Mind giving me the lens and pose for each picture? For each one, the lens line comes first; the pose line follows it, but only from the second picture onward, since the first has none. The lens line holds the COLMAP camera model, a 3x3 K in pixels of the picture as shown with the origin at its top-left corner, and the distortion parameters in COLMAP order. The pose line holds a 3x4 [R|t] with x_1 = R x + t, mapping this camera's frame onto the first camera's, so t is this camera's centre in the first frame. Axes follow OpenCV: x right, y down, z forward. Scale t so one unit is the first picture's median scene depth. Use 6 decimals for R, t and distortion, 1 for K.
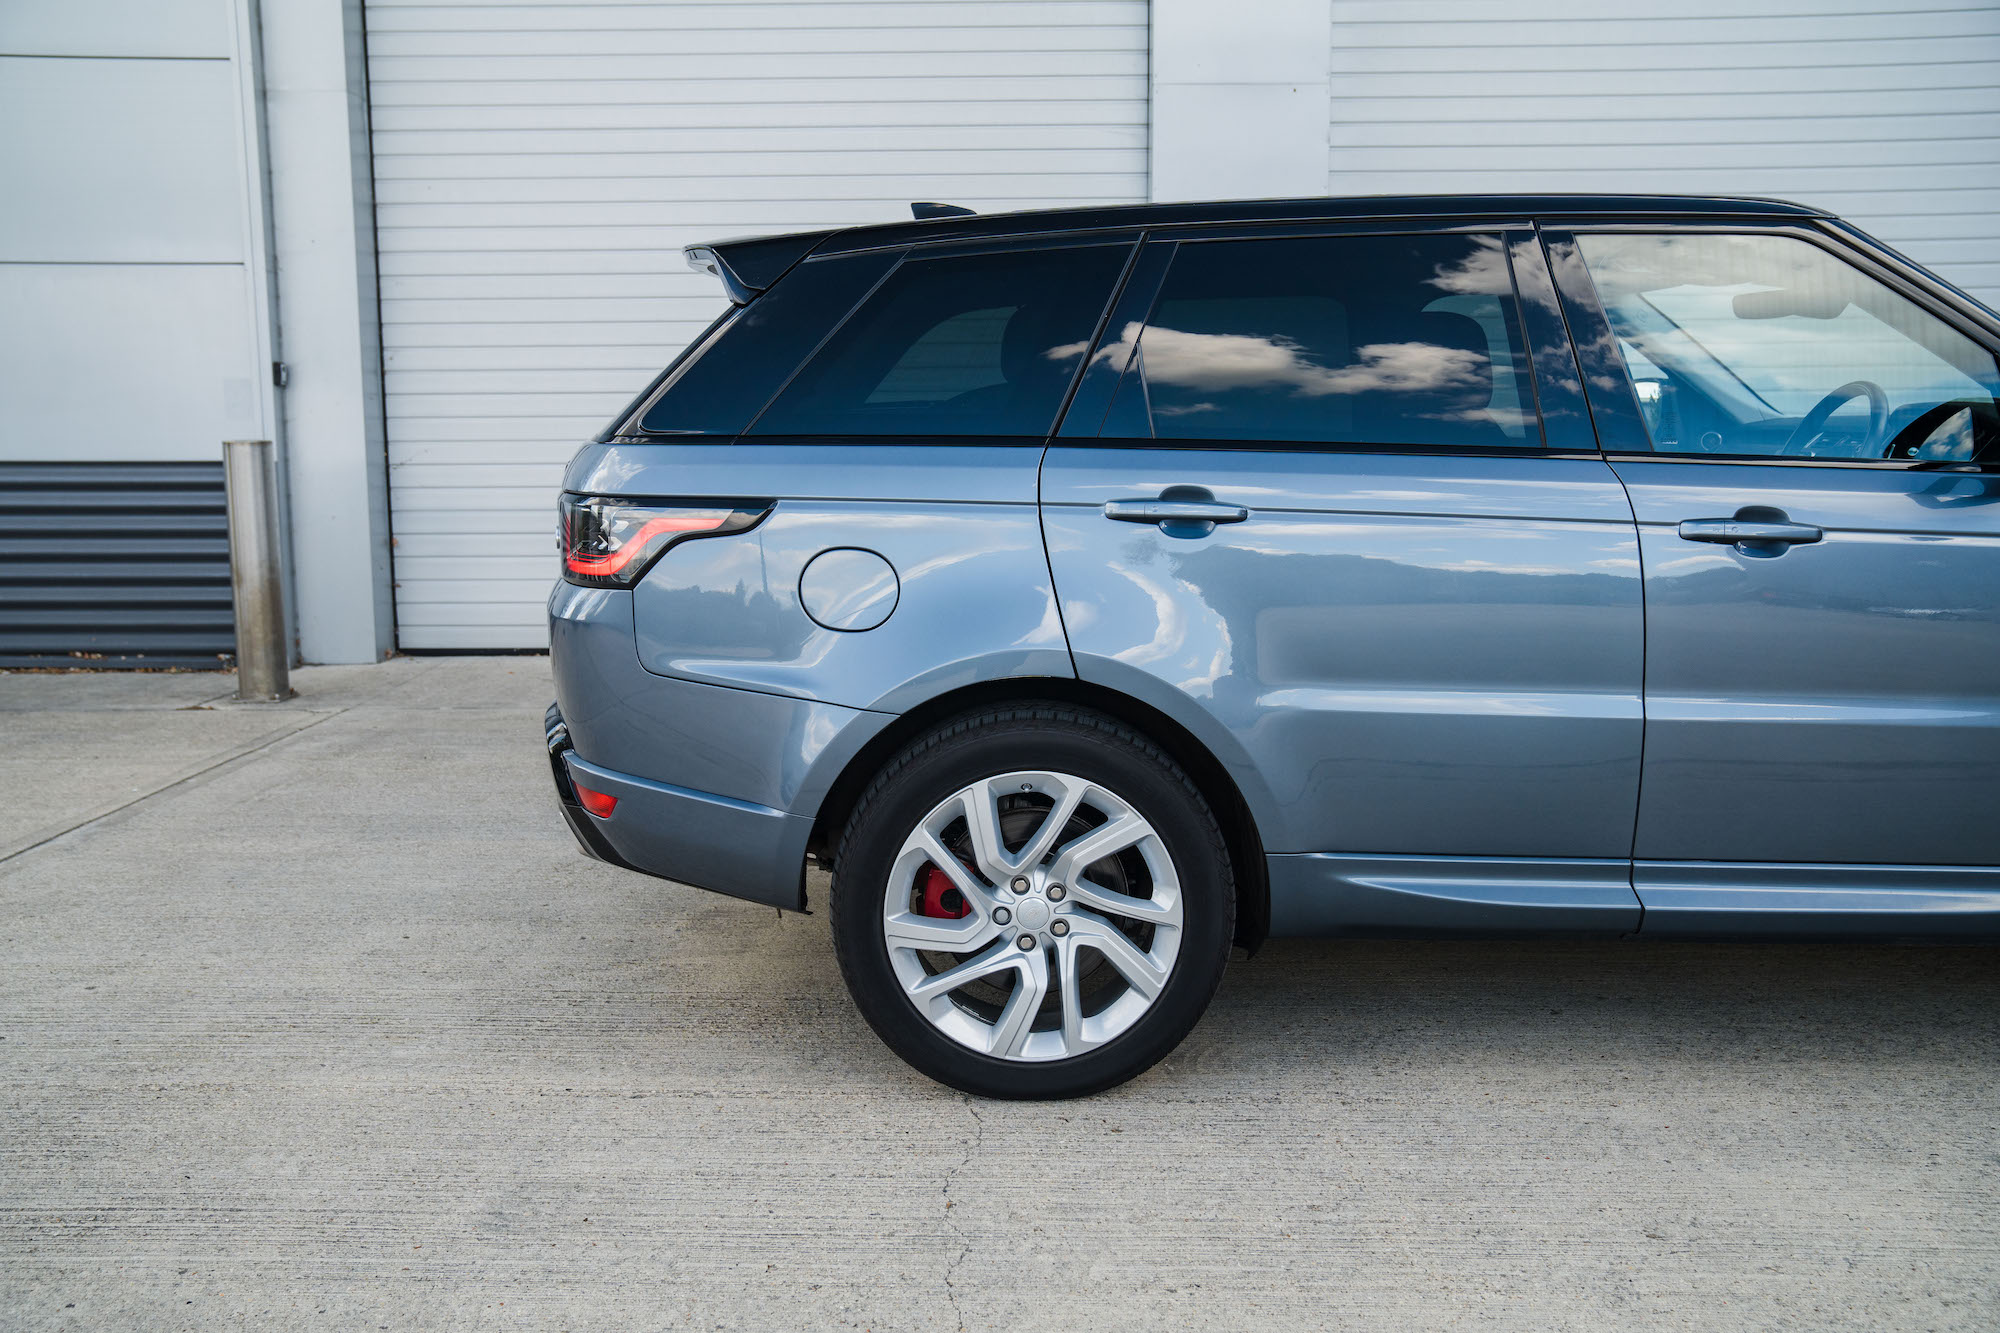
lens RADIAL K [[1860.2, 0, 999.2], [0, 1860.2, 667.1], [0, 0, 1]] dist [-0.018239, 0.027137]
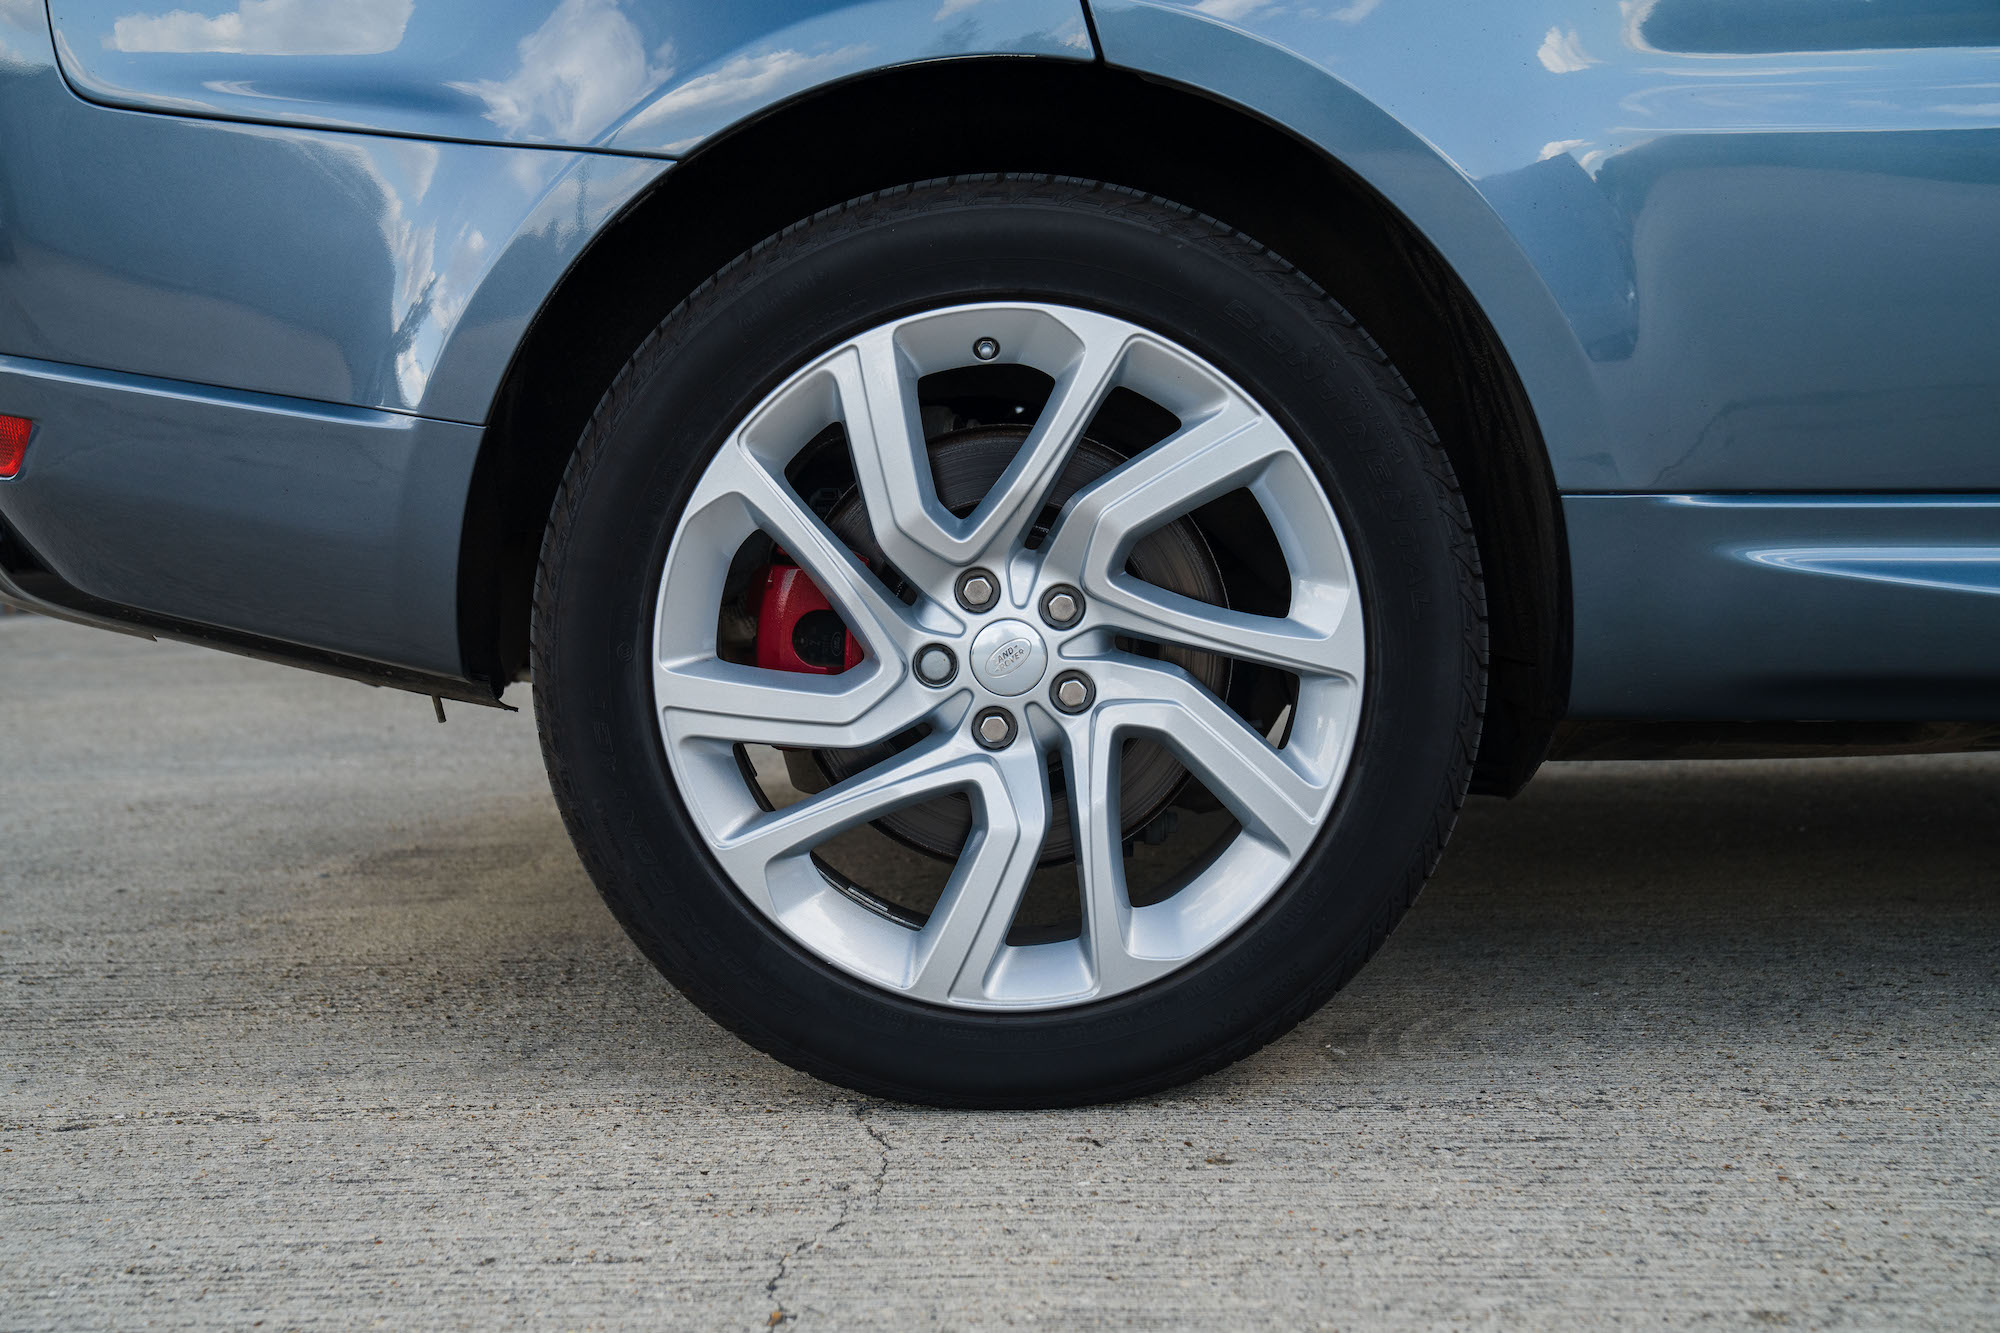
lens RADIAL K [[2538.1, 0, 997.5], [0, 2538.1, 648.6], [0, 0, 1]] dist [0.134773, 0.000000]
pose [[0.999744, -0.017897, -0.013877, 0.023702], [0.017127, 0.998406, -0.053769, 0.161090], [0.014817, 0.053518, 0.998457, 0.419678]]
